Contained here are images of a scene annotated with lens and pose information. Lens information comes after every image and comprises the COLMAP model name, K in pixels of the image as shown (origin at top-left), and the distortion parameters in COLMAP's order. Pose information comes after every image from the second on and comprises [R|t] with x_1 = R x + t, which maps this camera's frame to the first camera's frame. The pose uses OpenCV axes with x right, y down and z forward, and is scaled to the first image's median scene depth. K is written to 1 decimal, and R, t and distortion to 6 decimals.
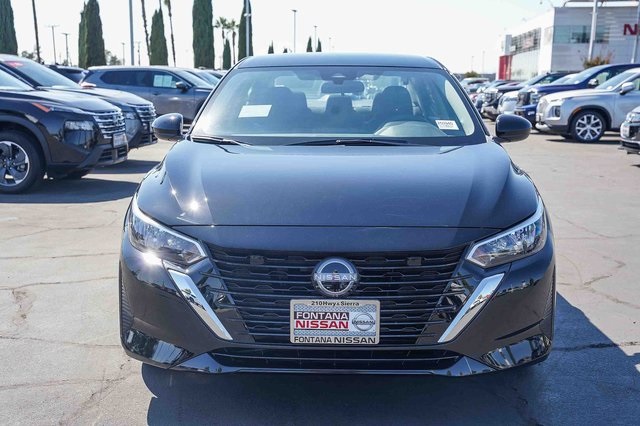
lens RADIAL K [[831.4, 0, 320.0], [0, 831.4, 213.0], [0, 0, 1]] dist [0.124776, 0.027576]
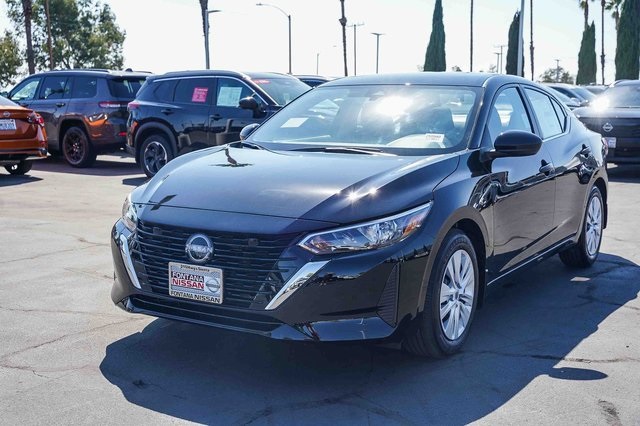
lens RADIAL K [[831.4, 0, 320.0], [0, 831.4, 213.0], [0, 0, 1]] dist [0.124776, 0.027576]
pose [[0.871457, 0.075714, -0.484594, 0.802199], [-0.085367, 0.996347, 0.002154, 0.003722], [0.482986, 0.039491, 0.874737, -0.042443]]
